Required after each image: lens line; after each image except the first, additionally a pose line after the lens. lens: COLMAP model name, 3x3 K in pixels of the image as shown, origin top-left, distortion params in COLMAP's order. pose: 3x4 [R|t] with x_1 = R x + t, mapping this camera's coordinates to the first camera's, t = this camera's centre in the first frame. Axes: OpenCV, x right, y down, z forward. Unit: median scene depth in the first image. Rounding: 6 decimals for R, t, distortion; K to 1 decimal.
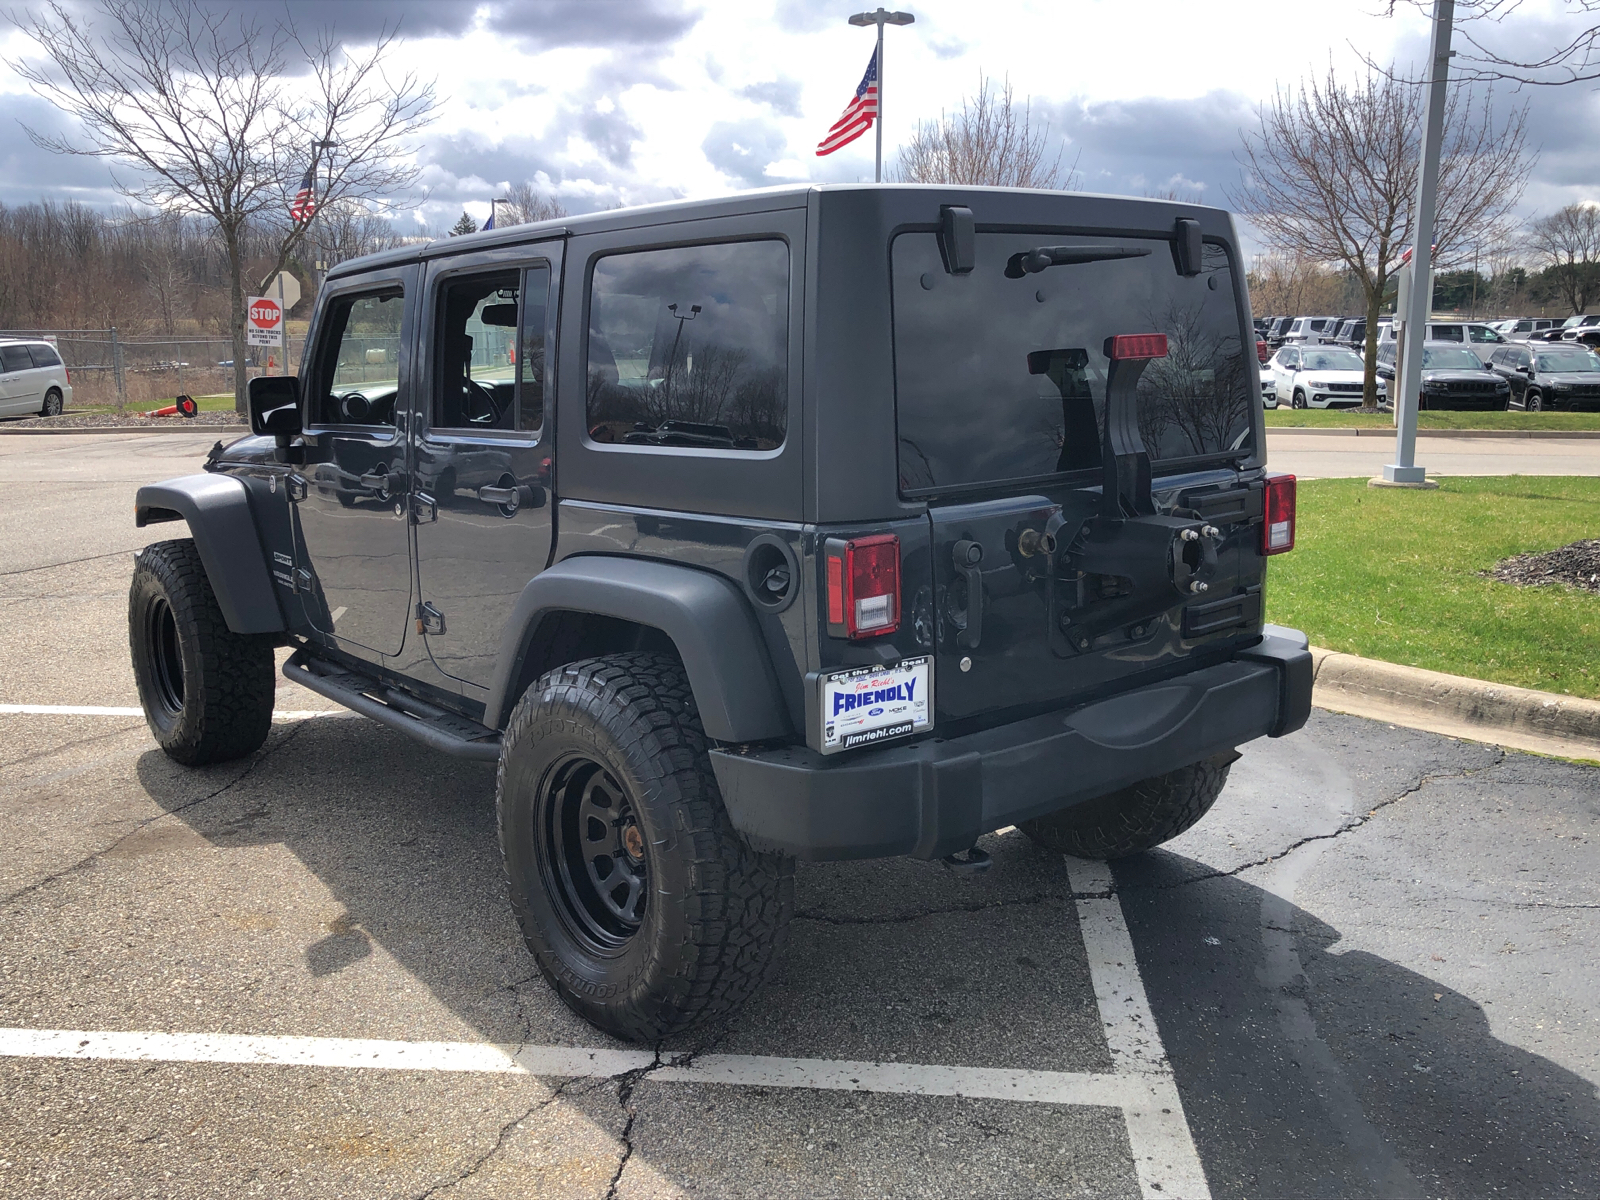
lens RADIAL K [[1435.4, 0, 807.1], [0, 1435.4, 602.2], [0, 0, 1]] dist [0.028078, -0.024302]
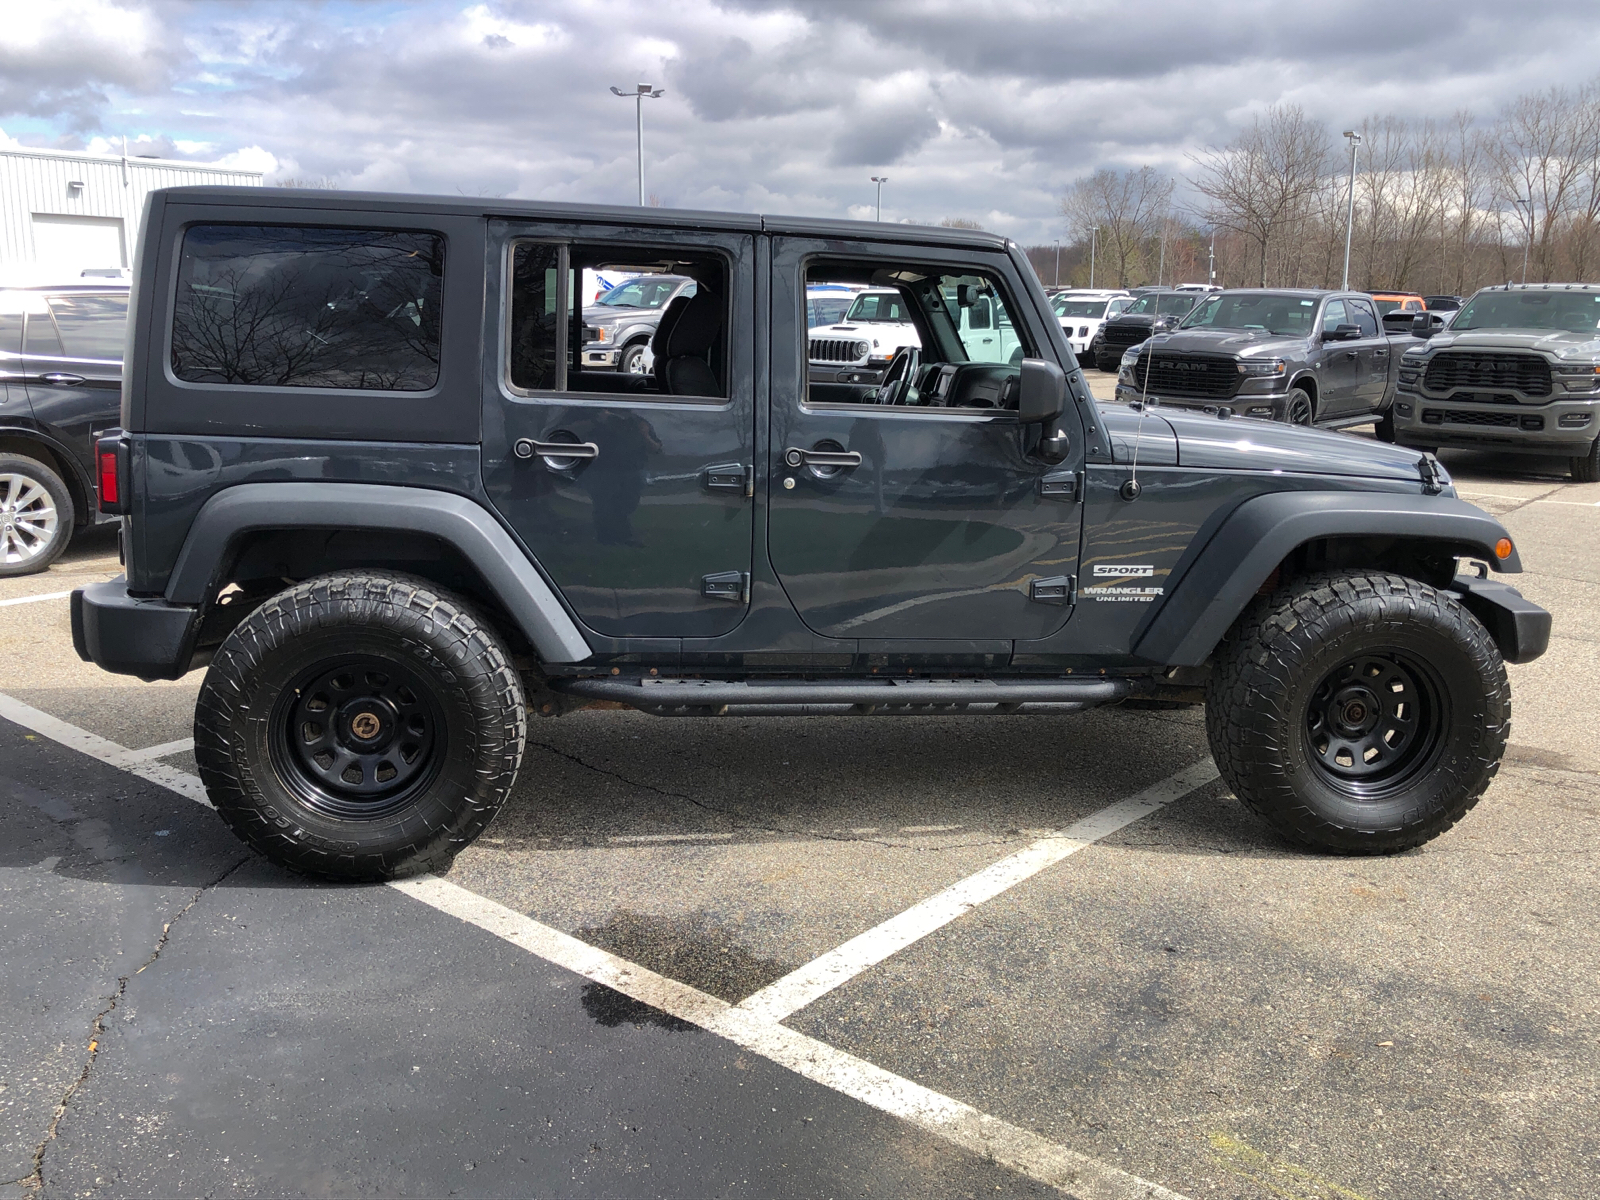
lens RADIAL K [[1435.4, 0, 798.5], [0, 1435.4, 593.2], [0, 0, 1]] dist [0.028078, -0.024302]
pose [[-0.562346, 0.155789, -0.812094, 0.980610], [-0.169730, 0.939434, 0.297750, -0.408368], [0.809295, 0.305275, -0.501845, 2.102040]]
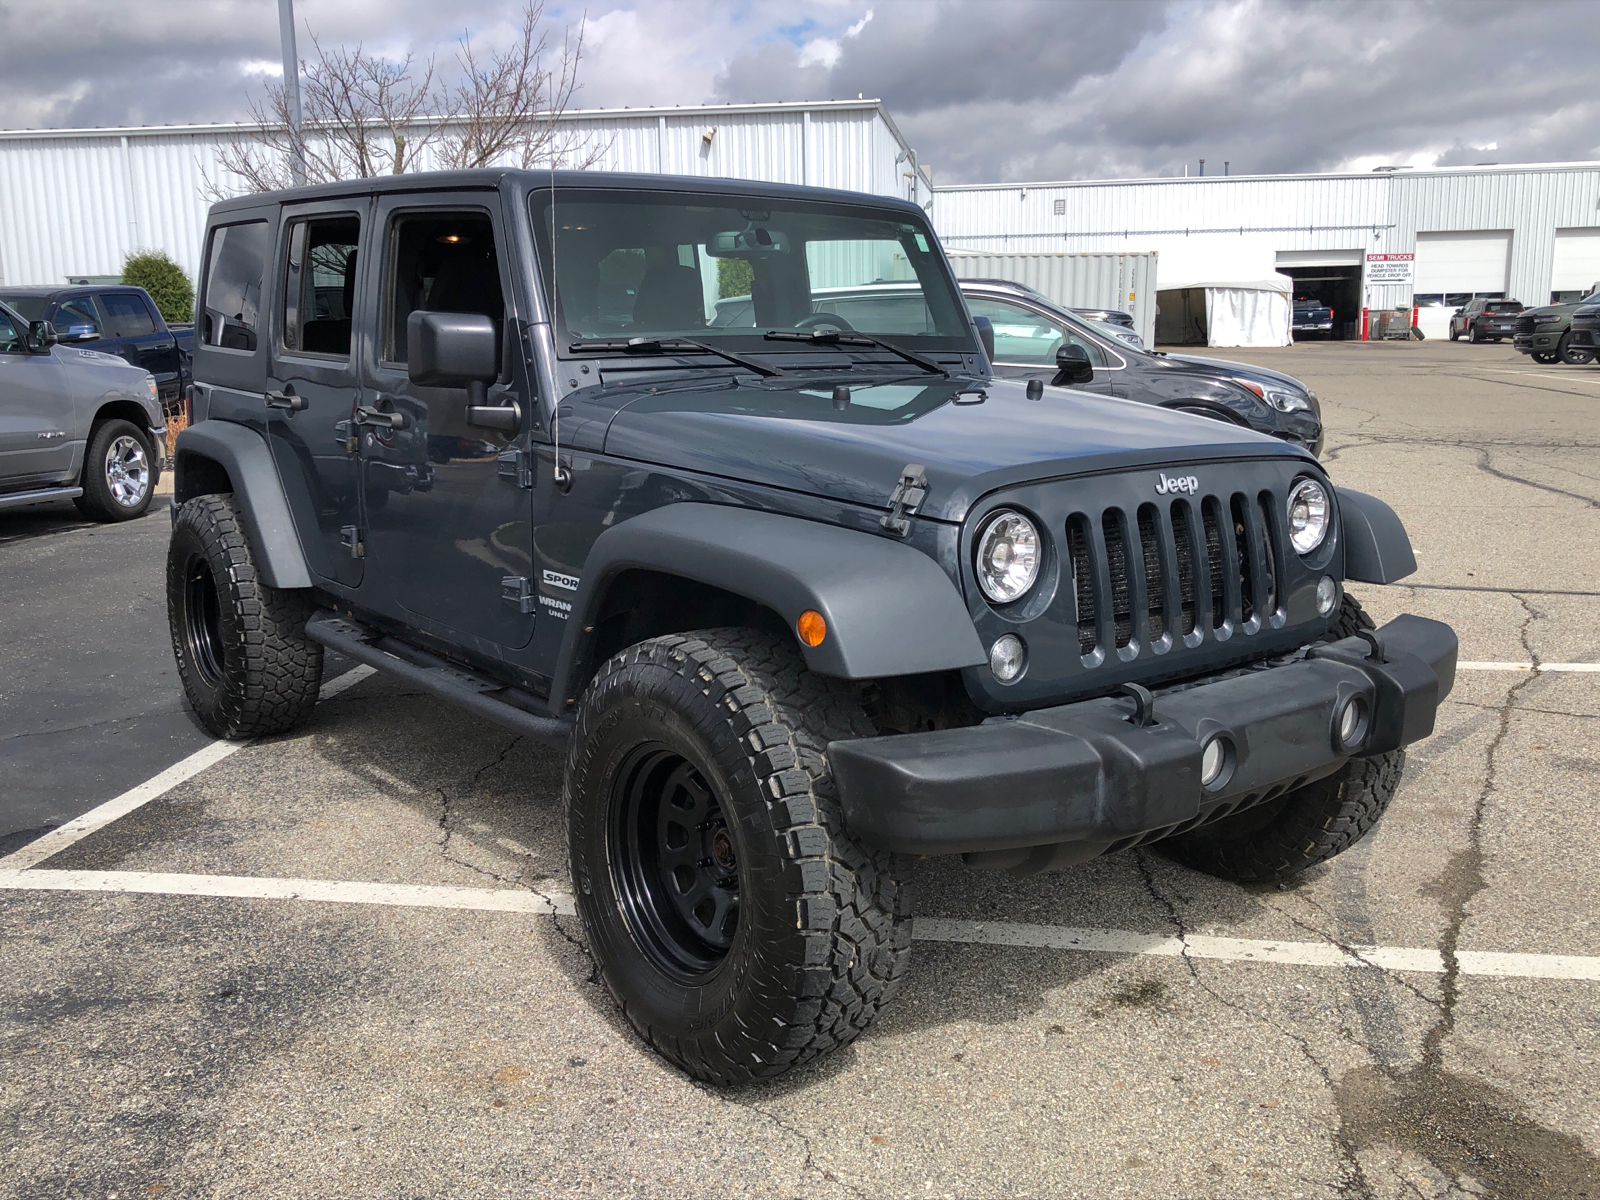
lens RADIAL K [[1435.4, 0, 789.2], [0, 1435.4, 595.6], [0, 0, 1]] dist [0.028078, -0.024302]
pose [[-0.998361, 0.003939, 0.057097, -0.393404], [0.024709, 0.929531, 0.367915, -0.450344], [-0.051624, 0.368723, -0.928105, 2.600322]]
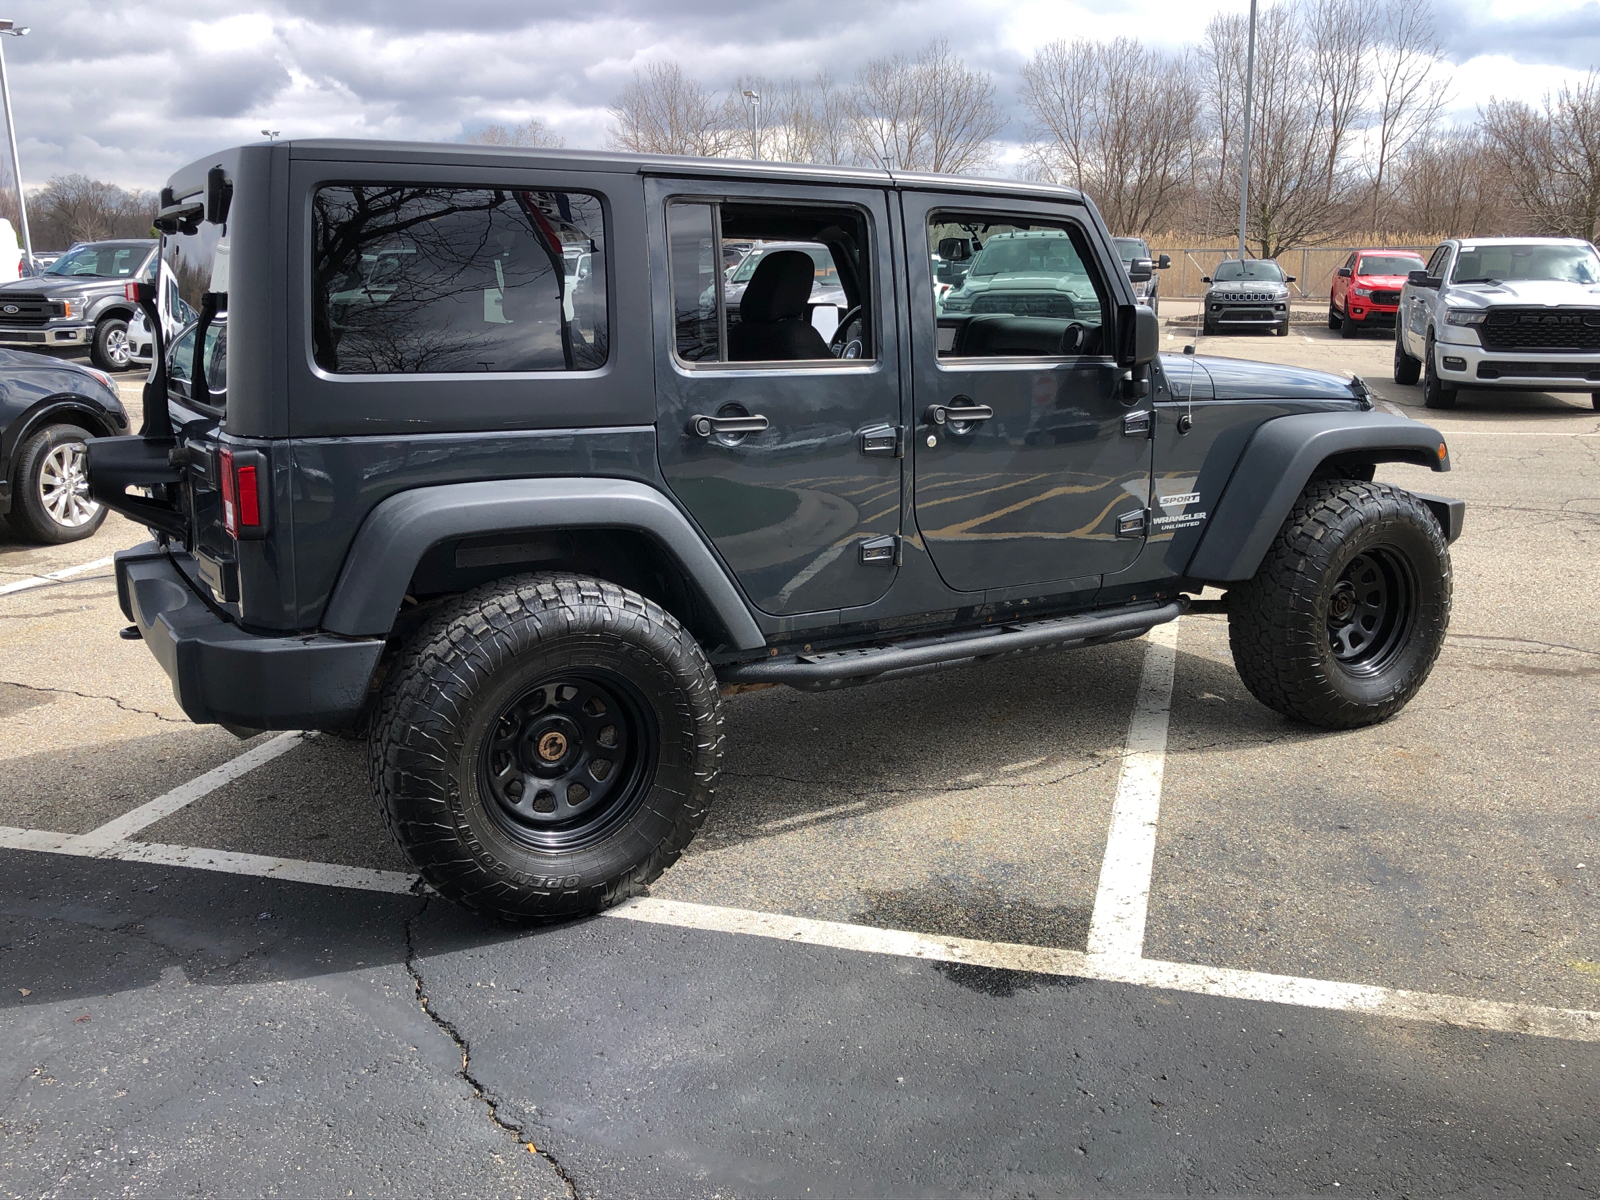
lens RADIAL K [[1435.4, 0, 794.1], [0, 1435.4, 598.9], [0, 0, 1]] dist [0.028078, -0.024302]
pose [[-0.188368, 0.227507, -0.955384, 1.187227], [-0.171015, 0.950338, 0.260024, -0.304960], [0.967094, 0.212365, -0.140106, 1.561082]]
